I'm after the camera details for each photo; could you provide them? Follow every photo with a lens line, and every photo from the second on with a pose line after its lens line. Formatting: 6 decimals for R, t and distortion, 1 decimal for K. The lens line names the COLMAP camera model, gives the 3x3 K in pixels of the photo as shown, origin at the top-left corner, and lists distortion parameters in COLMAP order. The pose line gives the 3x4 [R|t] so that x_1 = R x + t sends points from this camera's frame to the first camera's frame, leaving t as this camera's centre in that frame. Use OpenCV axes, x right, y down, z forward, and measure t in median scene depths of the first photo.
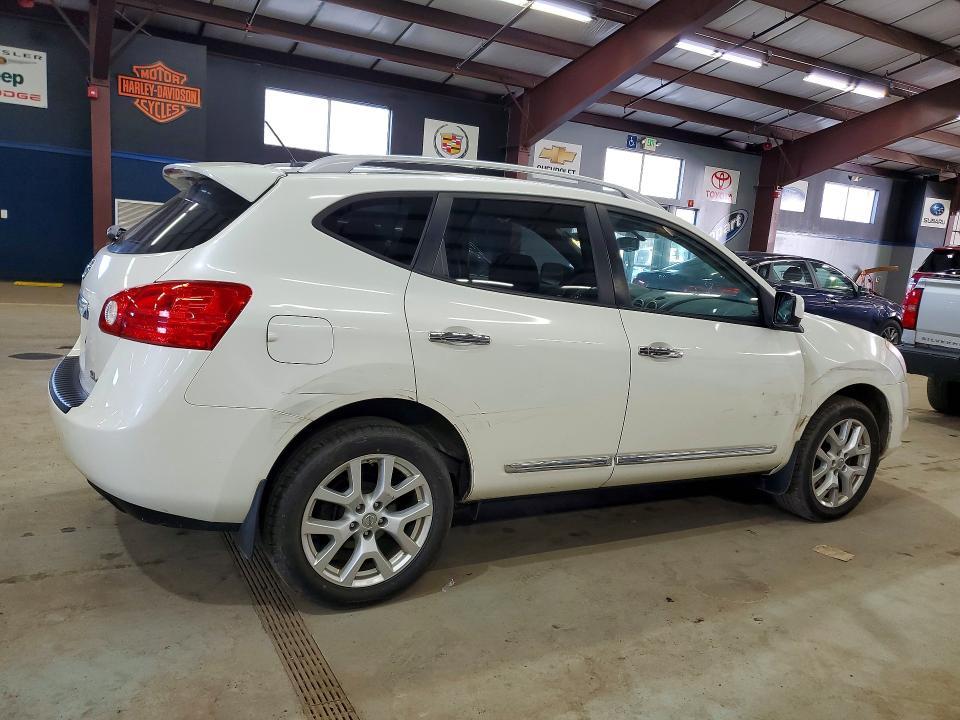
lens RADIAL K [[746.5, 0, 474.2], [0, 746.5, 367.5], [0, 0, 1]] dist [0.033376, -0.009336]
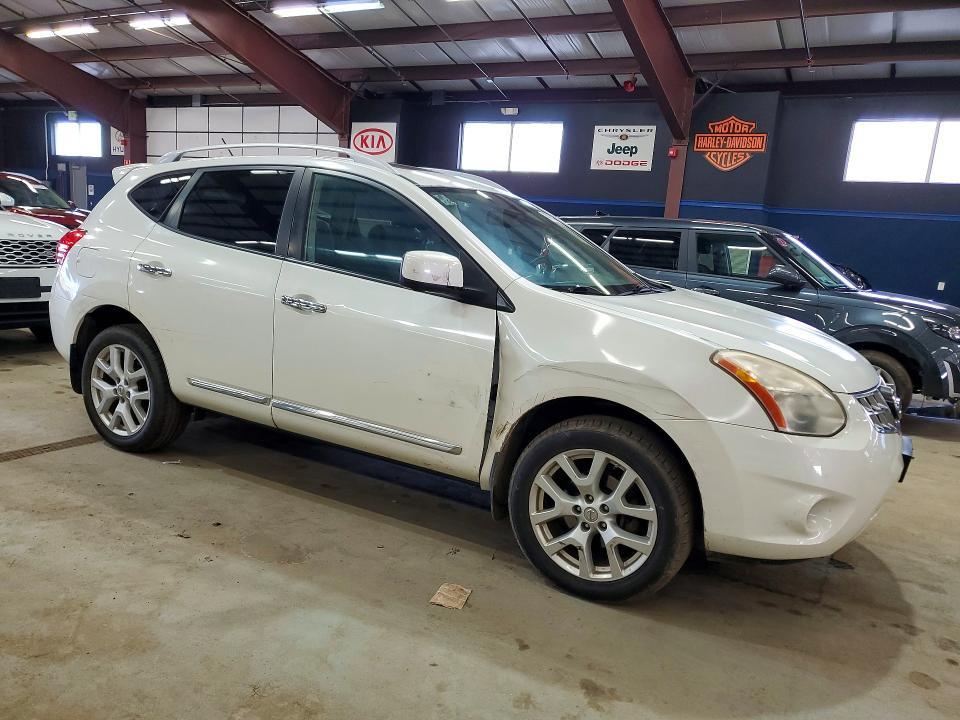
lens RADIAL K [[746.5, 0, 474.5], [0, 746.5, 353.6], [0, 0, 1]] dist [0.033376, -0.009336]
pose [[0.516385, 0.096277, -0.850927, 0.988852], [-0.186880, 0.982380, -0.002257, 0.003278], [0.835717, 0.160187, 0.525278, 0.523054]]
